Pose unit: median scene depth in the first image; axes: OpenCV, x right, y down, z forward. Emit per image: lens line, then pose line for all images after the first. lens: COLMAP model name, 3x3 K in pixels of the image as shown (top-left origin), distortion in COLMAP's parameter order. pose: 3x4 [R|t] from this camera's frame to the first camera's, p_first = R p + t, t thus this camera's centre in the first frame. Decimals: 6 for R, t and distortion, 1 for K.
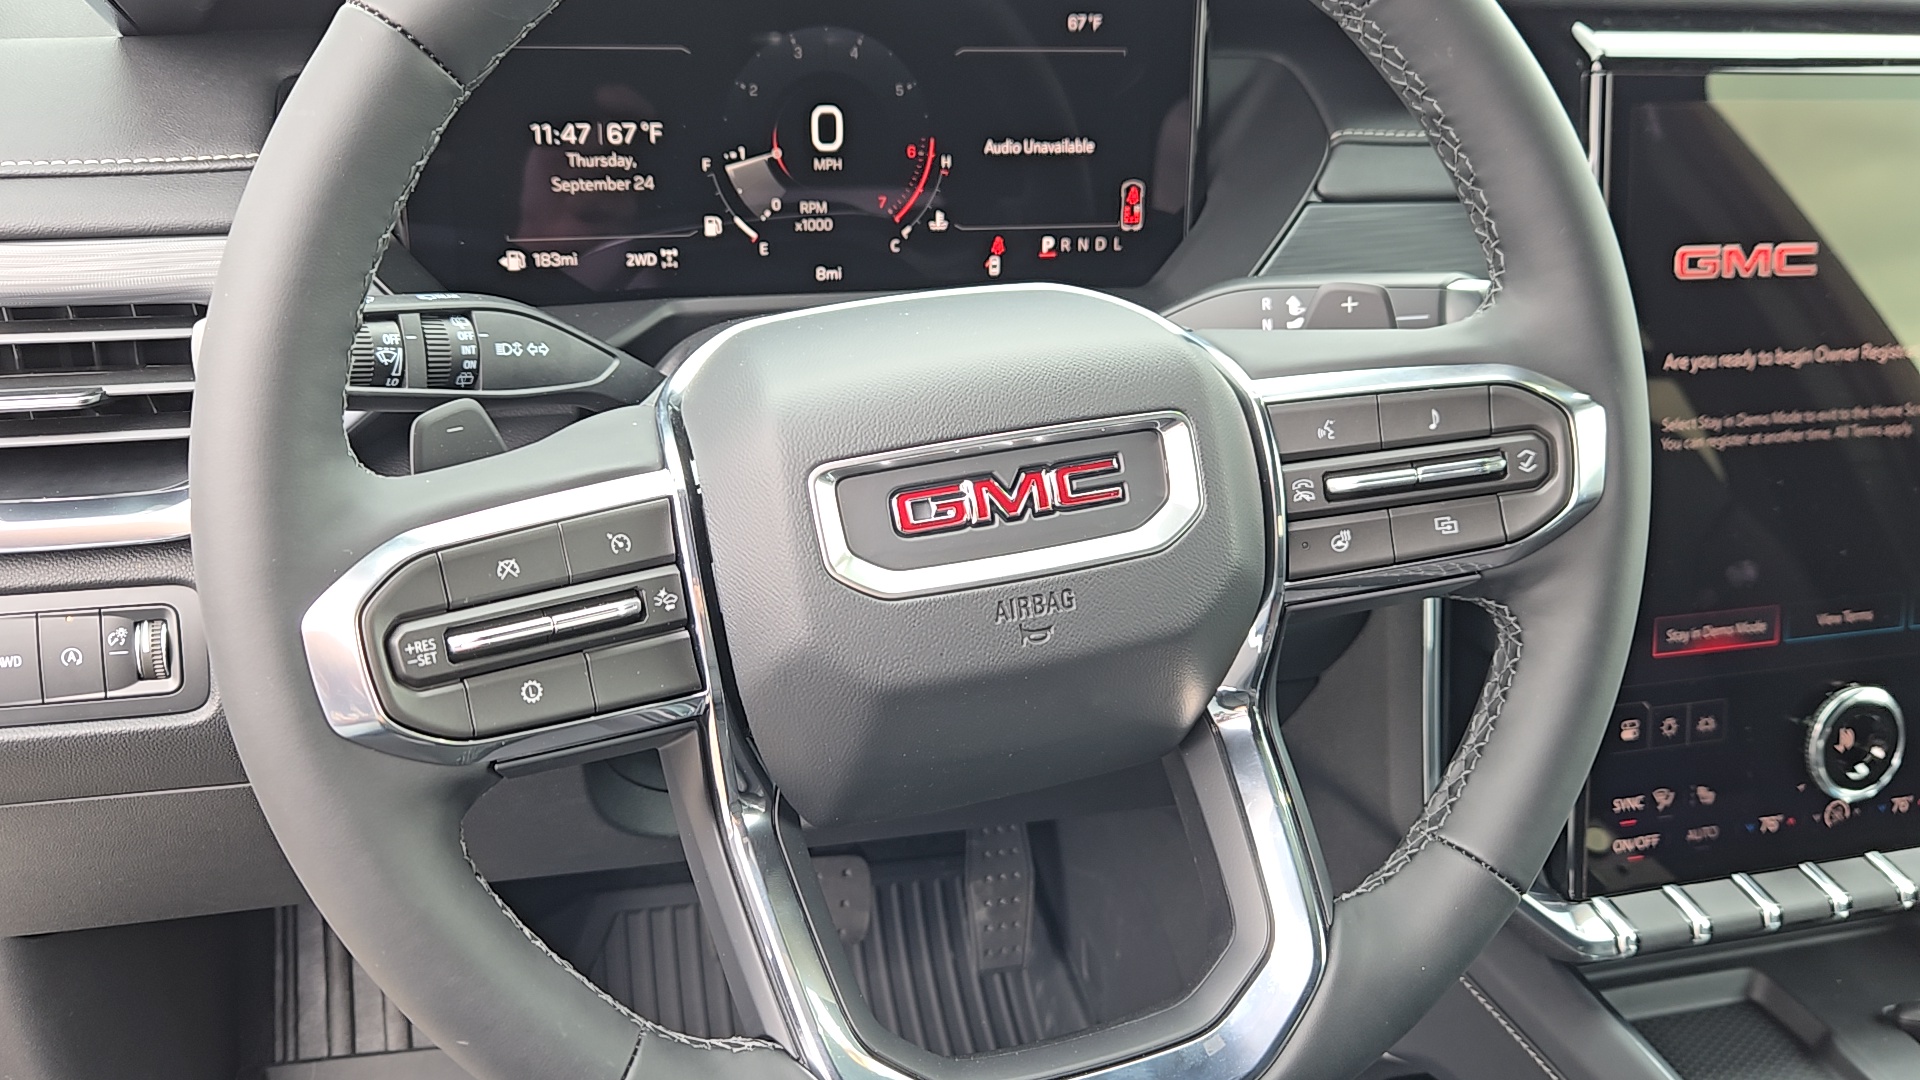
lens RADIAL K [[1594.4, 0, 958.5], [0, 1594.4, 536.0], [0, 0, 1]] dist [0.008126, -0.001115]
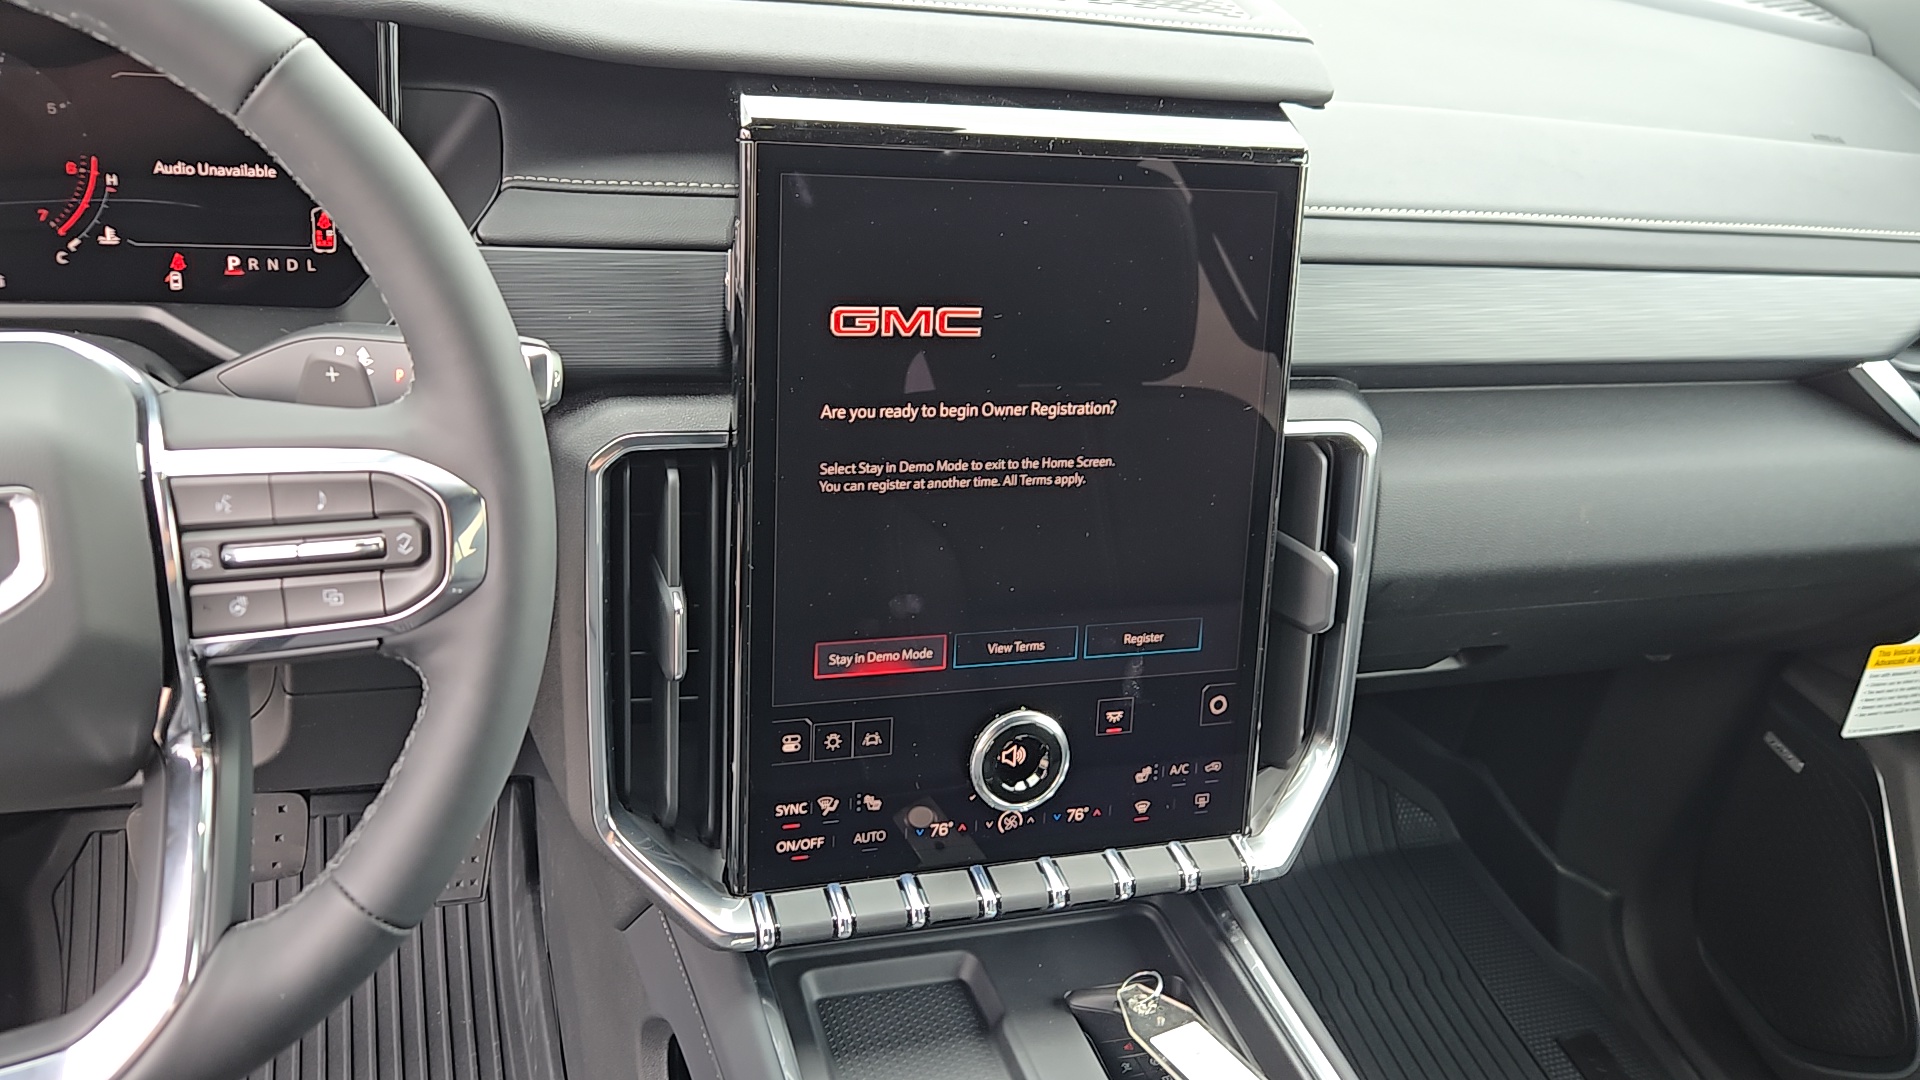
lens RADIAL K [[1594.4, 0, 952.0], [0, 1594.4, 538.4], [0, 0, 1]] dist [0.008126, -0.001115]
pose [[0.995614, 0.053800, 0.076541, 0.466845], [-0.059308, 0.995668, 0.071608, -0.109463], [-0.072357, -0.075833, 0.994492, -0.087069]]
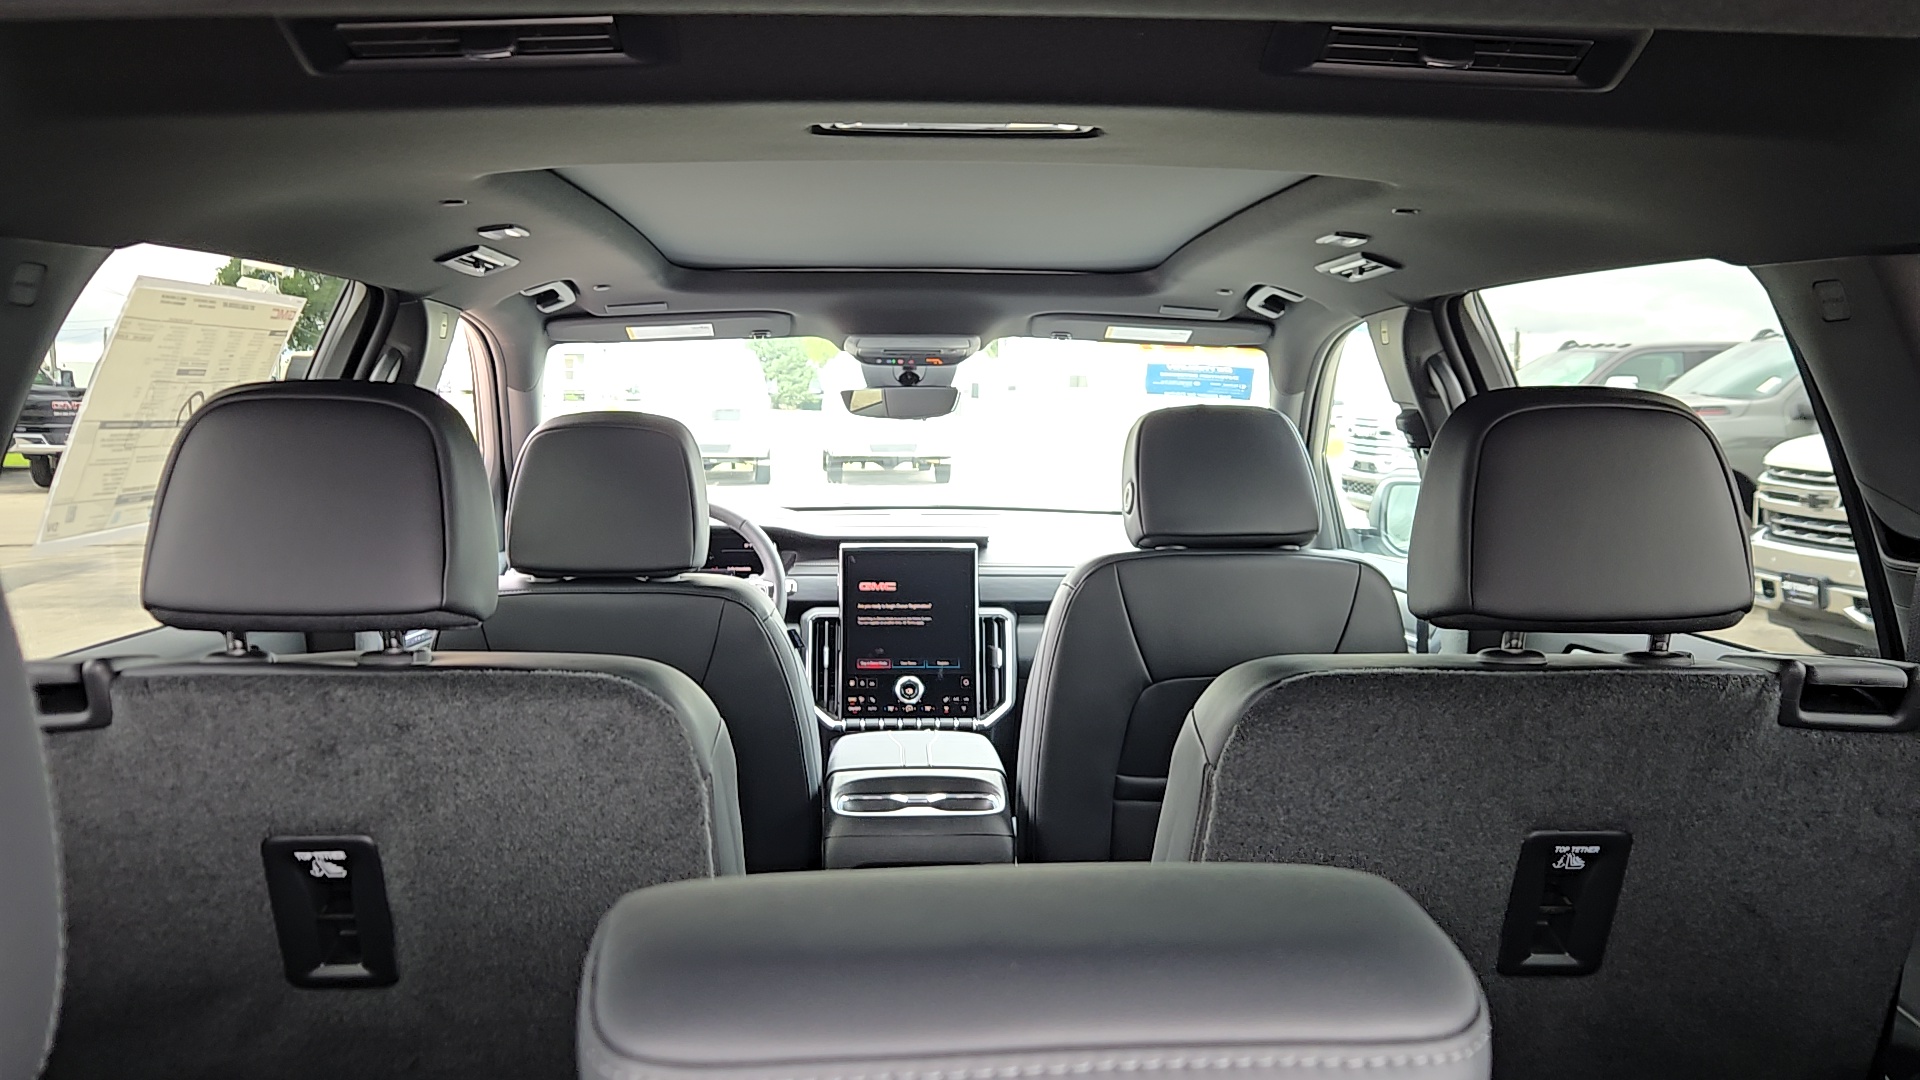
lens RADIAL K [[1594.4, 0, 961.7], [0, 1594.4, 536.7], [0, 0, 1]] dist [0.008126, -0.001115]
pose [[0.970529, -0.047255, -0.236305, 1.964039], [-0.052380, 0.915776, -0.398260, 1.662317], [0.235222, 0.398901, 0.886312, -3.411692]]
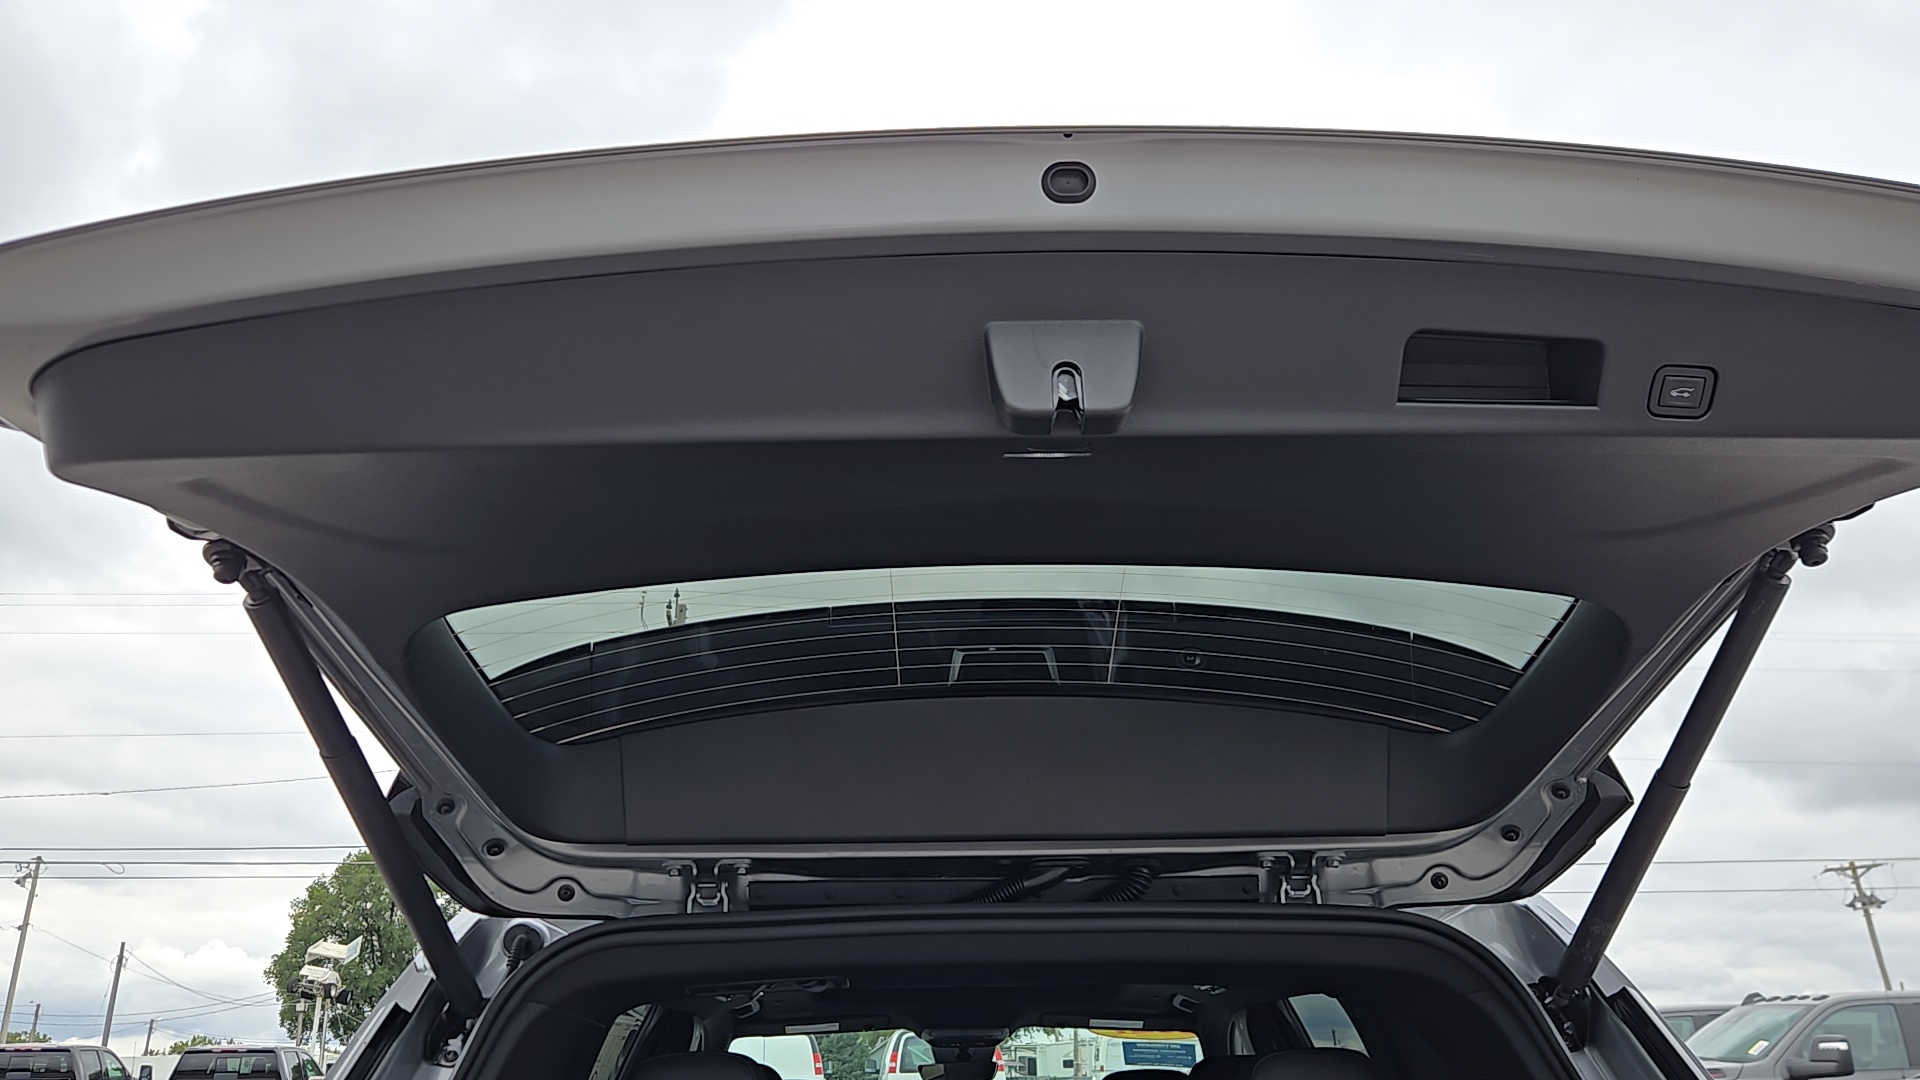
lens RADIAL K [[1594.4, 0, 955.5], [0, 1594.4, 535.5], [0, 0, 1]] dist [0.008126, -0.001115]
pose [[0.959890, -0.166454, -0.225621, 2.716293], [-0.054046, 0.679763, -0.731438, 3.065612], [0.275120, 0.714294, 0.643501, -5.831032]]
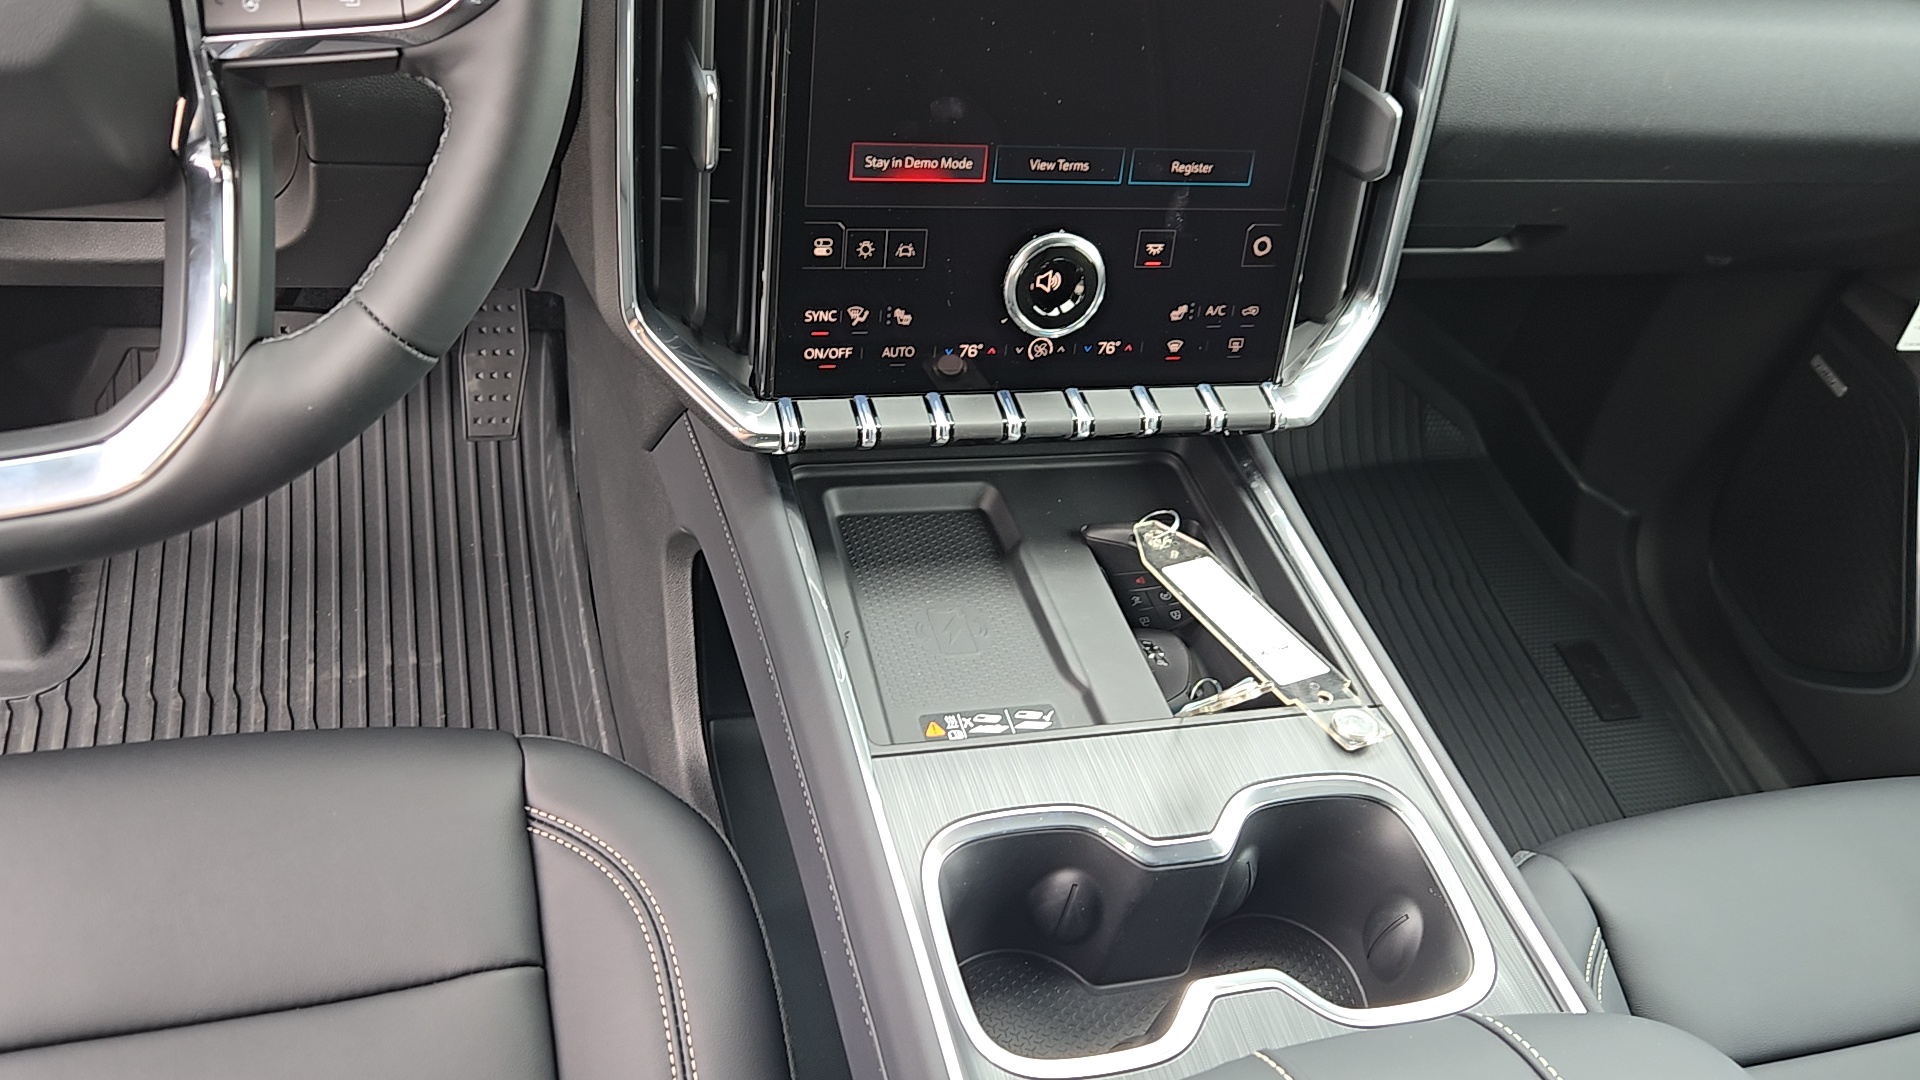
lens RADIAL K [[1594.4, 0, 952.8], [0, 1594.4, 530.5], [0, 0, 1]] dist [0.008126, -0.001115]
pose [[0.992548, 0.098044, 0.072363, 0.476510], [-0.114739, 0.951918, 0.284053, -0.012257], [-0.041034, -0.290239, 0.956074, -0.086122]]
